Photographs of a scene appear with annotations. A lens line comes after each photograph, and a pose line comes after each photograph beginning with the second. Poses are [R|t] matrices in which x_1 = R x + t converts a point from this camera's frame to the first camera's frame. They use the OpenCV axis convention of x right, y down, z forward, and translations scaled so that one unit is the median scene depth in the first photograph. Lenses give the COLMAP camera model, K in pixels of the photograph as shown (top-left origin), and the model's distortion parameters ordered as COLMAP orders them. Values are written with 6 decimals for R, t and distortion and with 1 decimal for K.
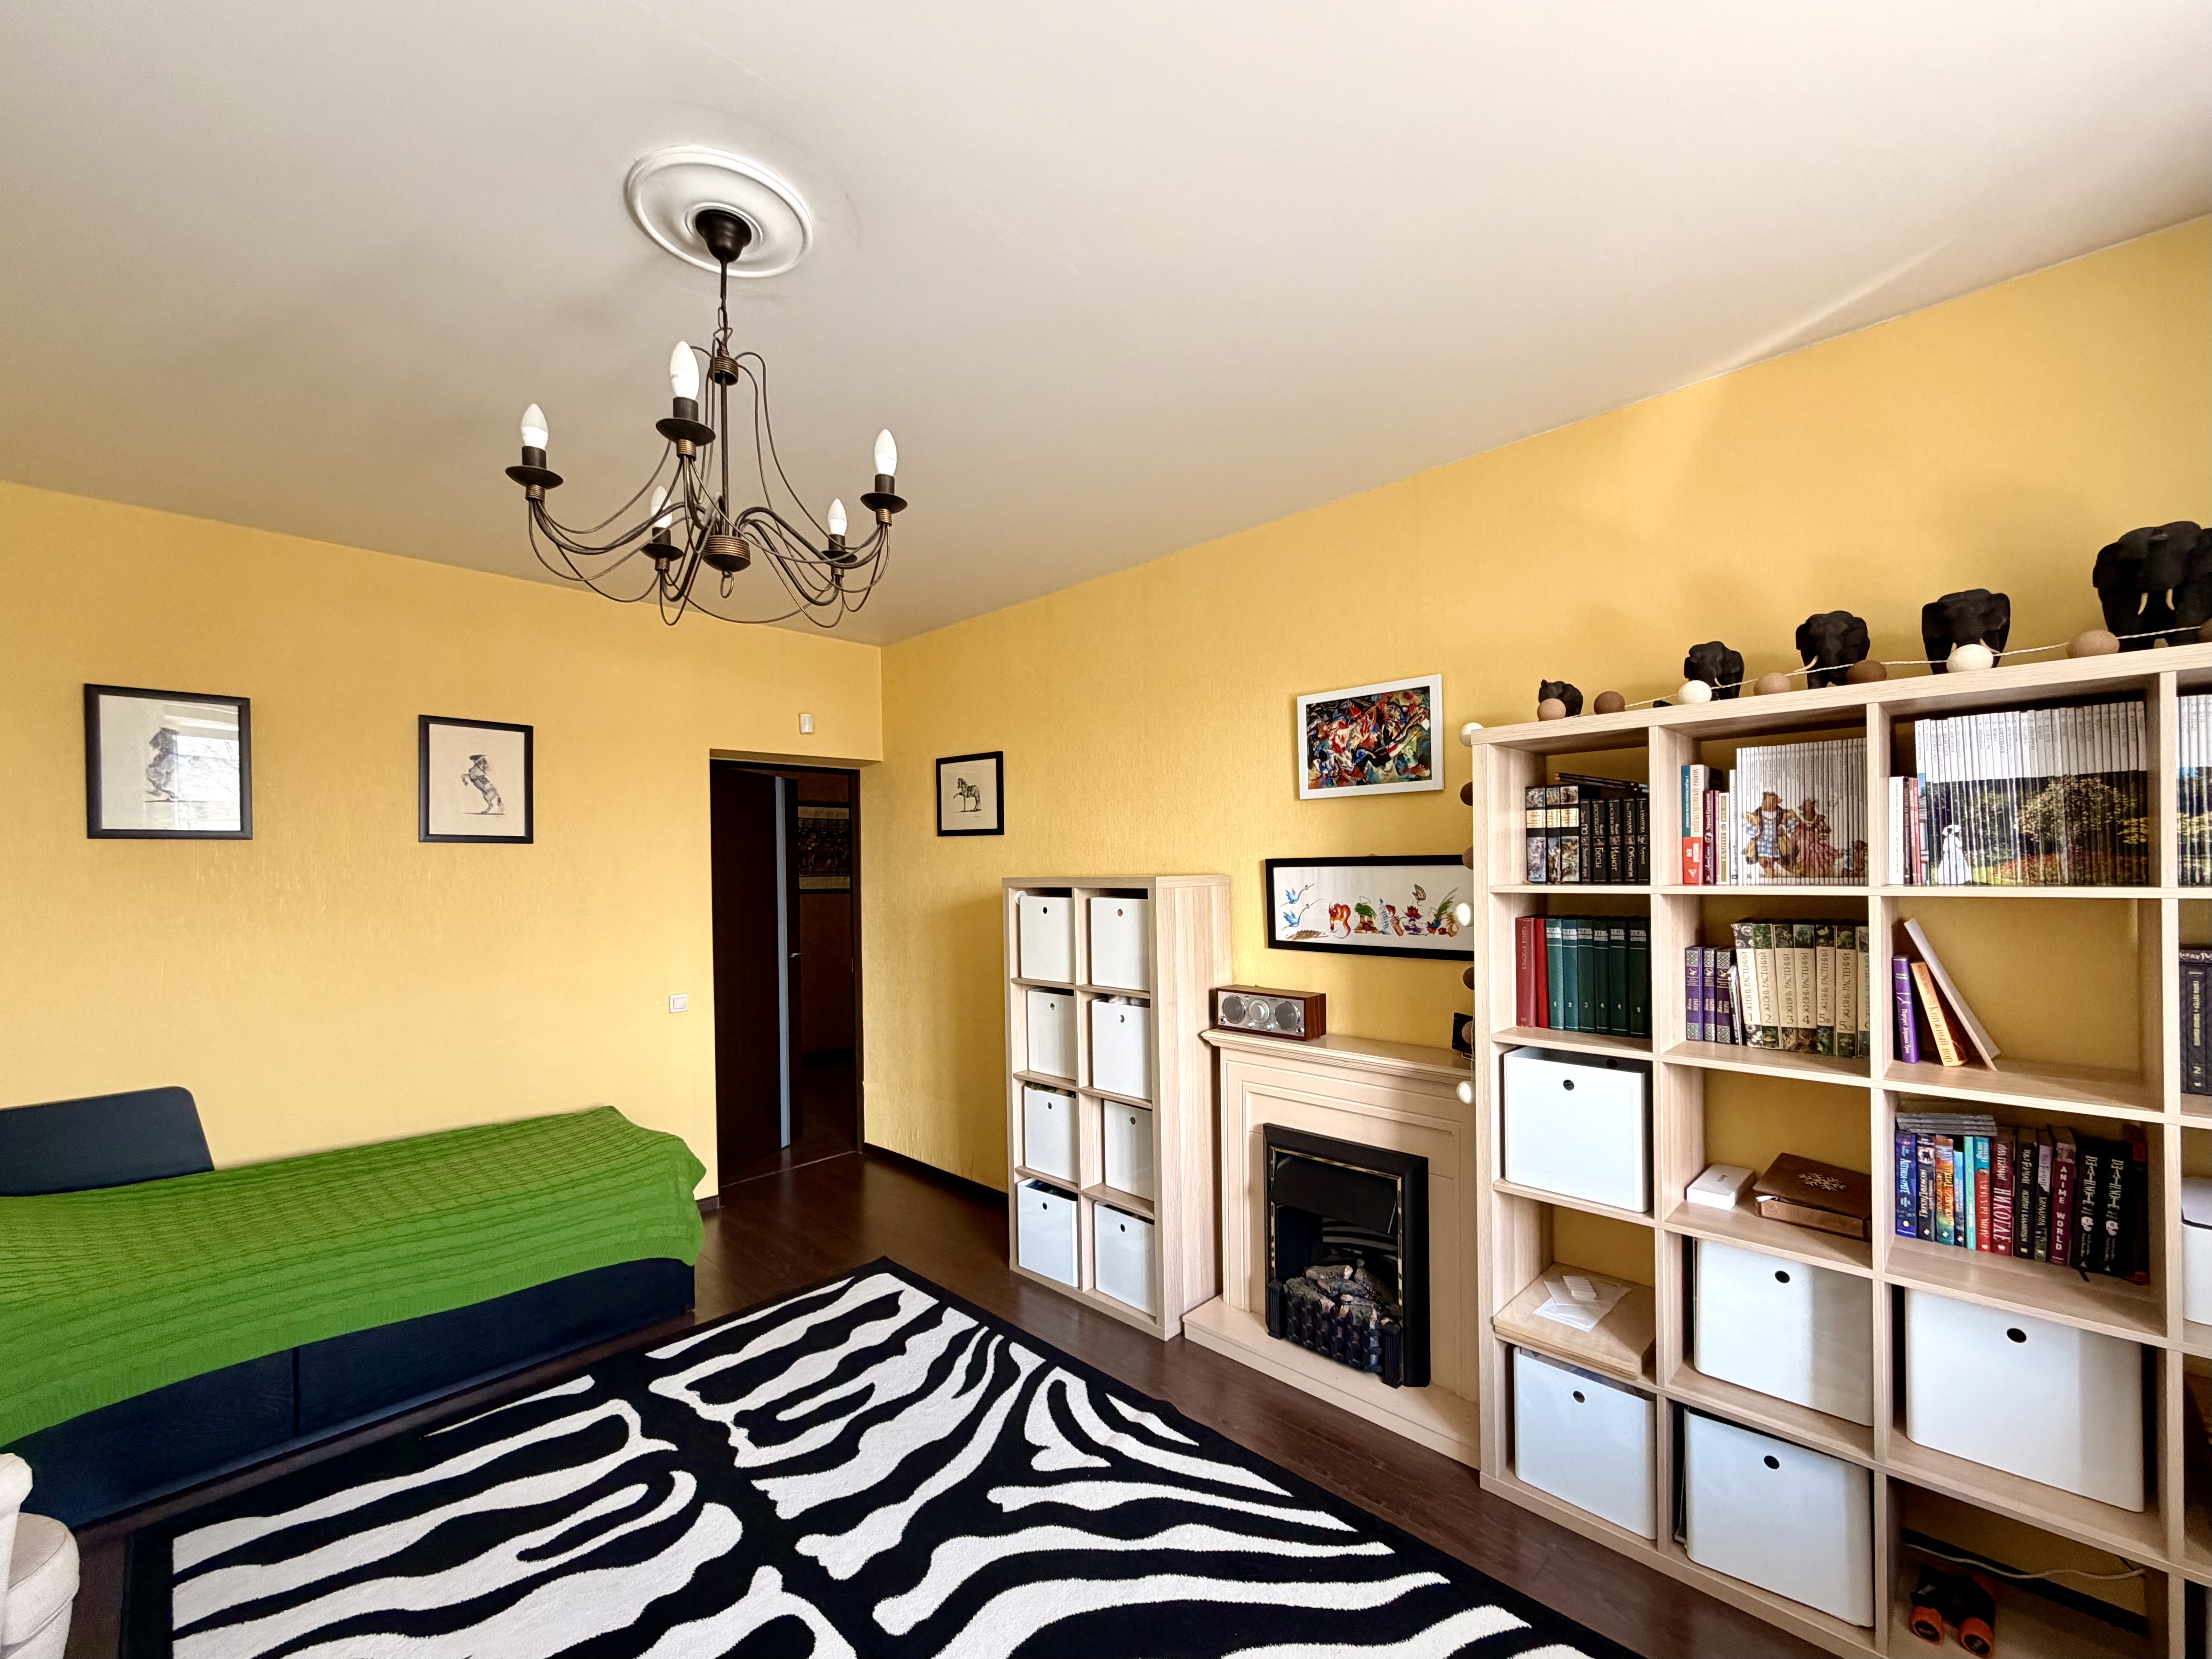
lens RADIAL K [[900.8, 0, 1093.6], [0, 900.8, 870.0], [0, 0, 1]] dist [-0.000814, -0.000349]
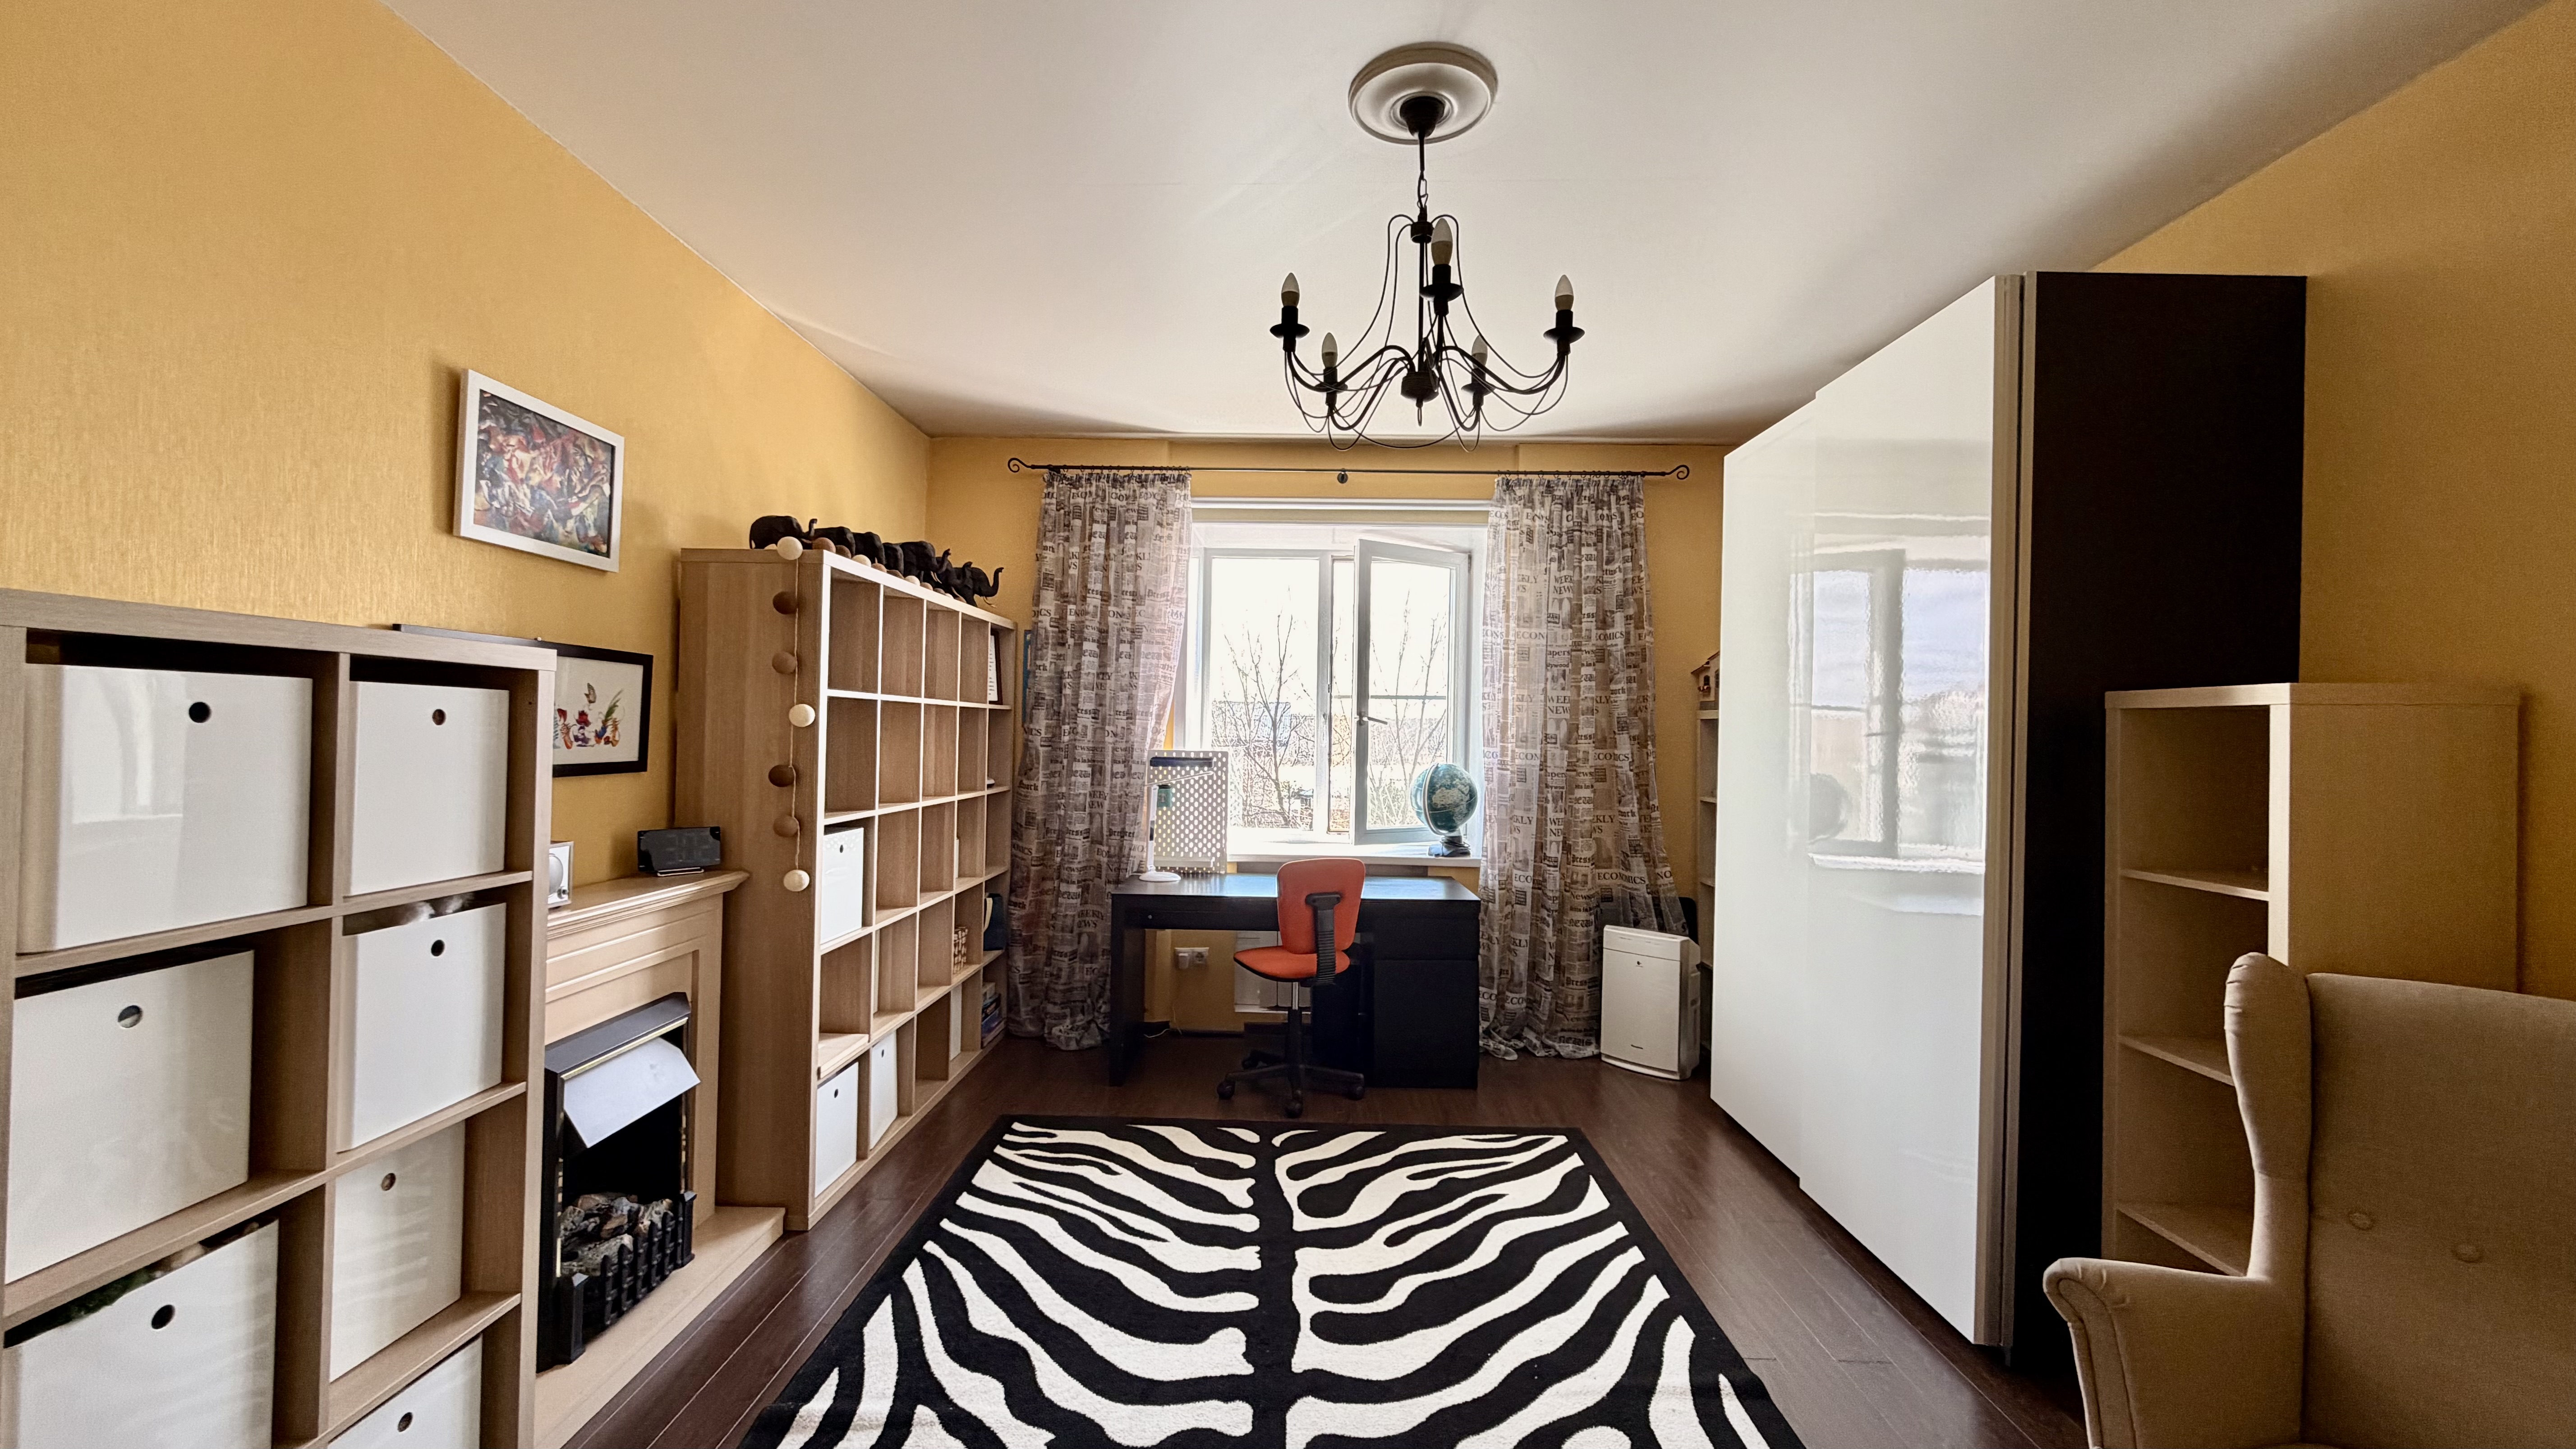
lens RADIAL K [[1036.6, 0, 1275.1], [0, 1036.6, 725.7], [0, 0, 1]] dist [-0.000839, -0.000051]
pose [[-0.686966, 0.007538, 0.726651, -0.725089], [-0.006640, 0.999839, -0.016650, 0.064495], [-0.726659, -0.016263, -0.686805, 1.183224]]
